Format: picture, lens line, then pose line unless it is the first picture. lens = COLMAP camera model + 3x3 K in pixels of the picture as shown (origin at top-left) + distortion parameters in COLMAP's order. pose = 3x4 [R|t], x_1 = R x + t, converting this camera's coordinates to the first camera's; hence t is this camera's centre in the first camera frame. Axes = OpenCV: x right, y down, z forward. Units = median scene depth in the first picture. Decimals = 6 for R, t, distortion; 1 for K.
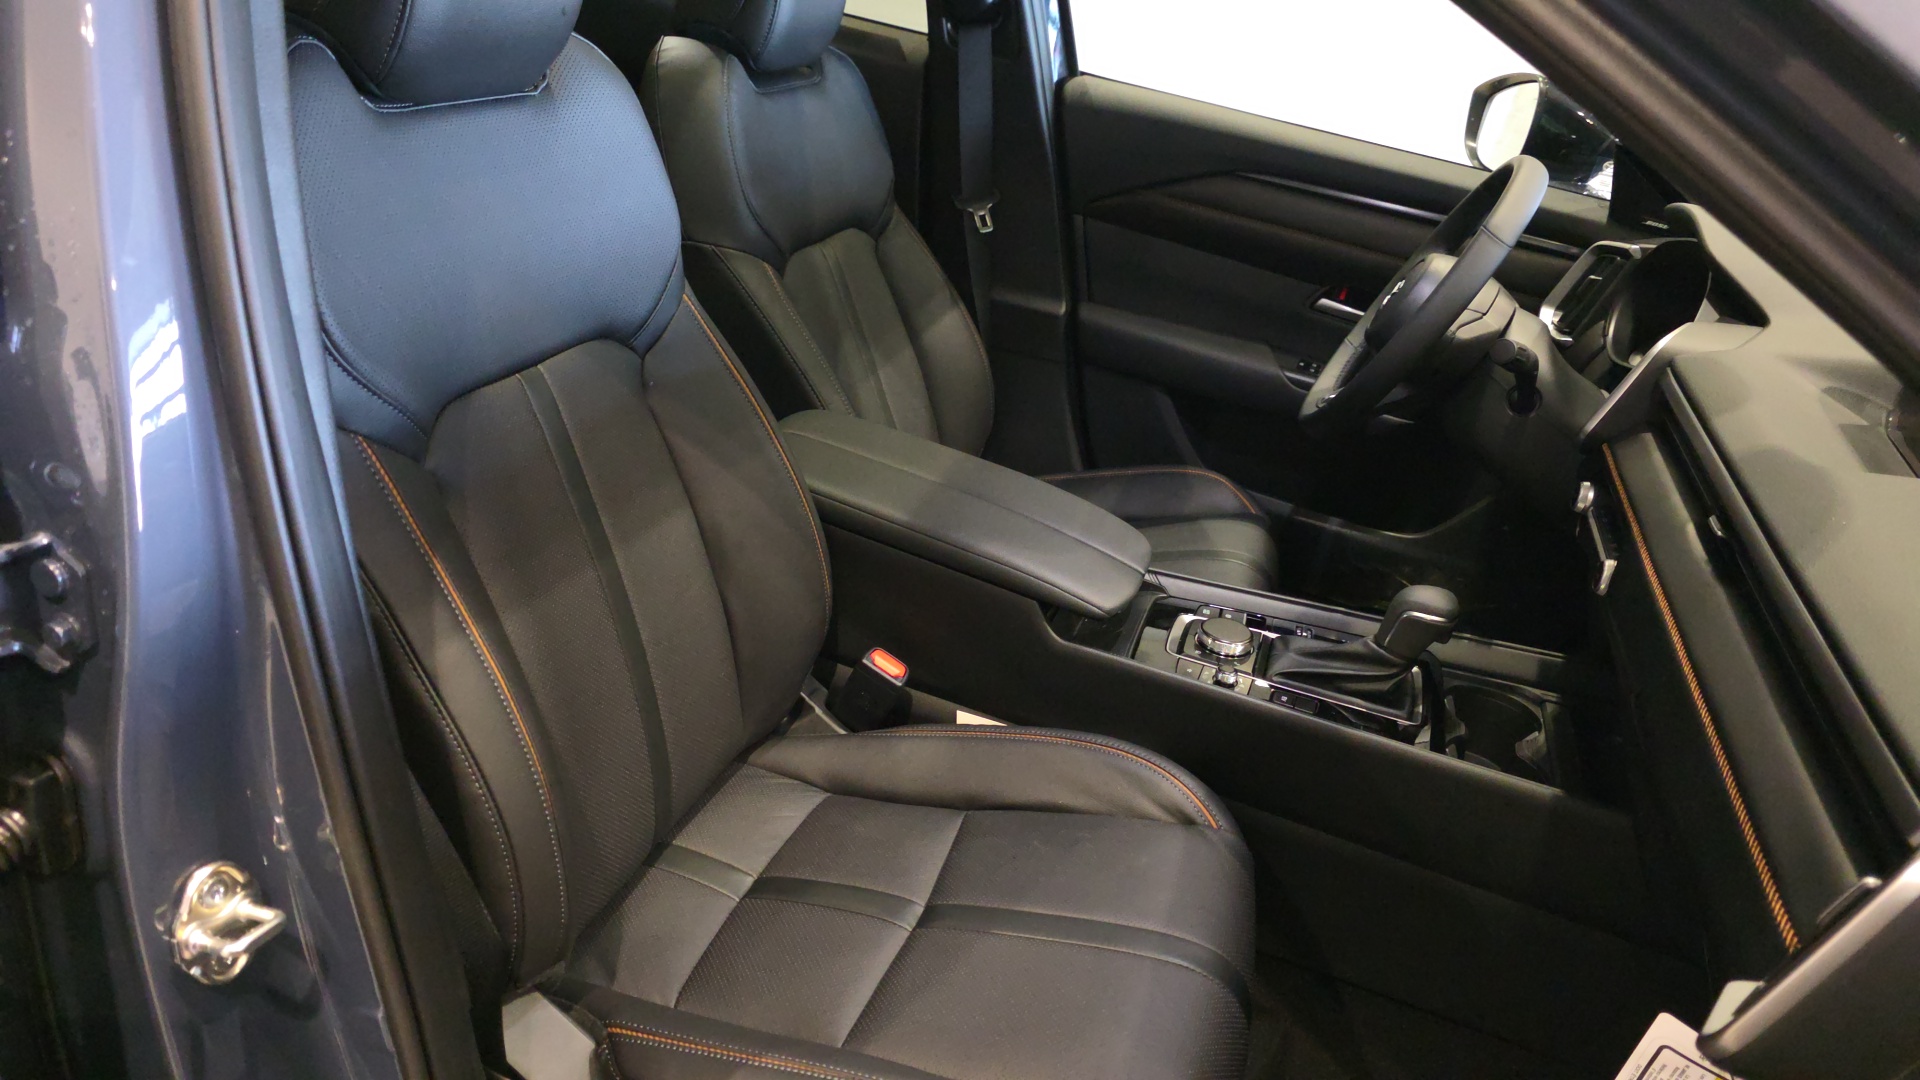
lens RADIAL K [[1262.8, 0, 981.2], [0, 1262.8, 537.7], [0, 0, 1]] dist [0.045194, -0.002029]
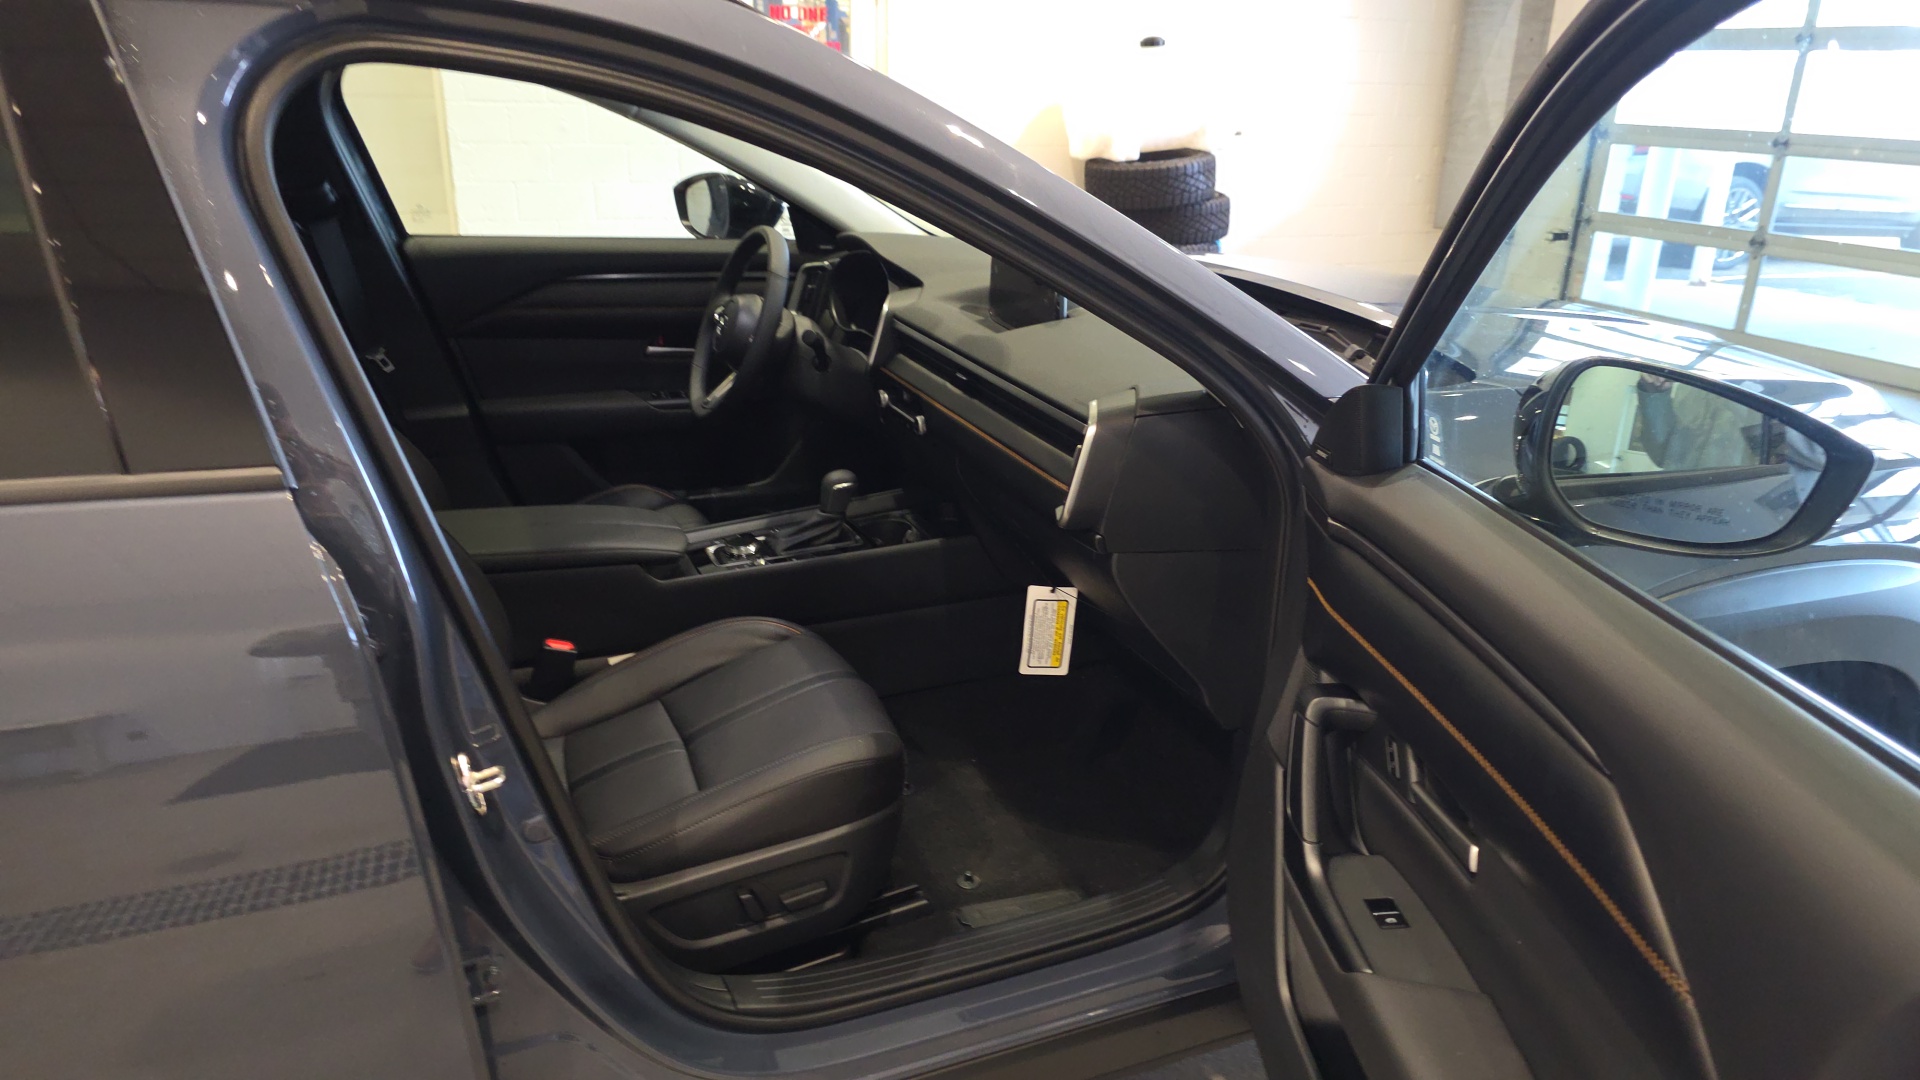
lens RADIAL K [[1376.9, 0, 962.2], [0, 1376.9, 637.8], [0, 0, 1]] dist [0.063497, -0.032608]
pose [[0.741598, -0.387259, 0.547780, -0.597385], [0.386089, 0.914148, 0.123570, 0.073791], [-0.548605, 0.119853, 0.827447, -0.599385]]
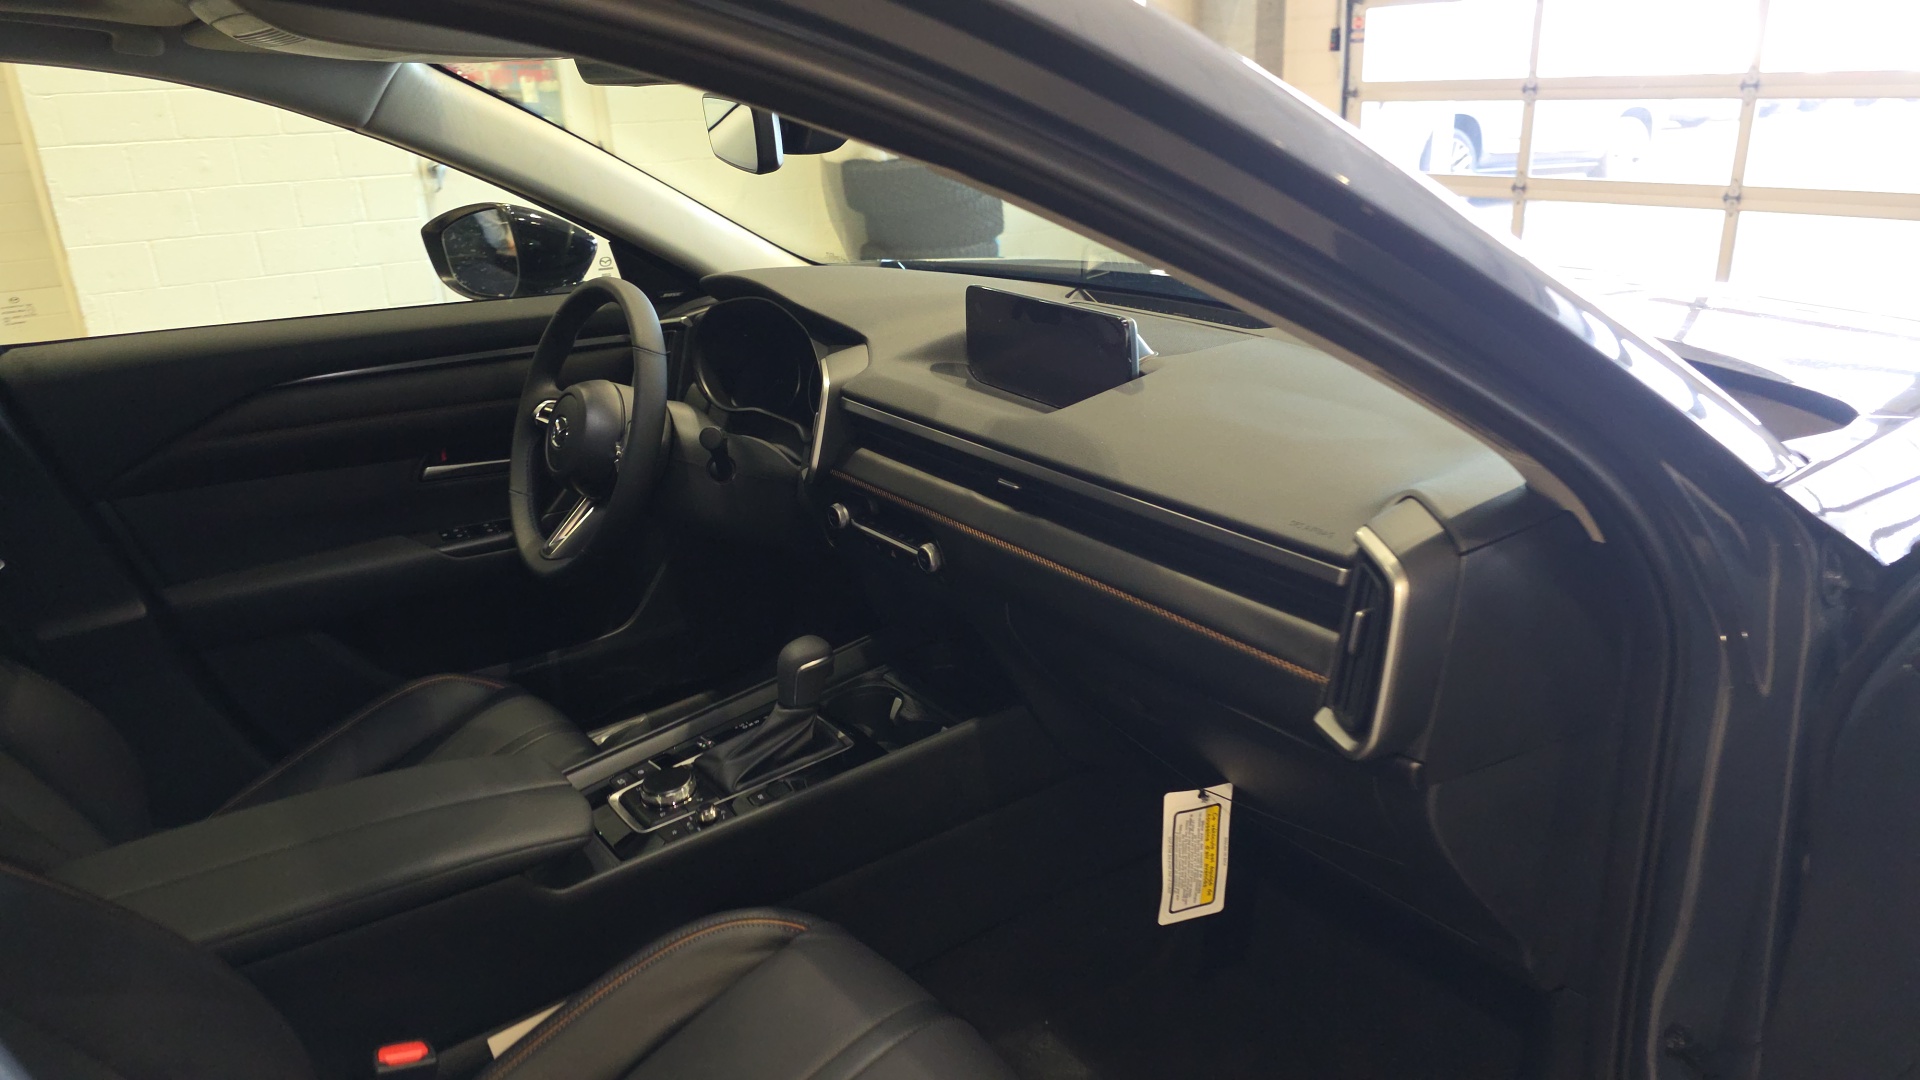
lens RADIAL K [[1281.2, 0, 950.5], [0, 1281.2, 566.7], [0, 0, 1]] dist [0.061339, -0.032382]
pose [[0.542492, -0.467656, 0.697855, -0.312746], [0.487755, 0.851698, 0.191585, -0.154549], [-0.683957, 0.236449, 0.690141, 0.082016]]
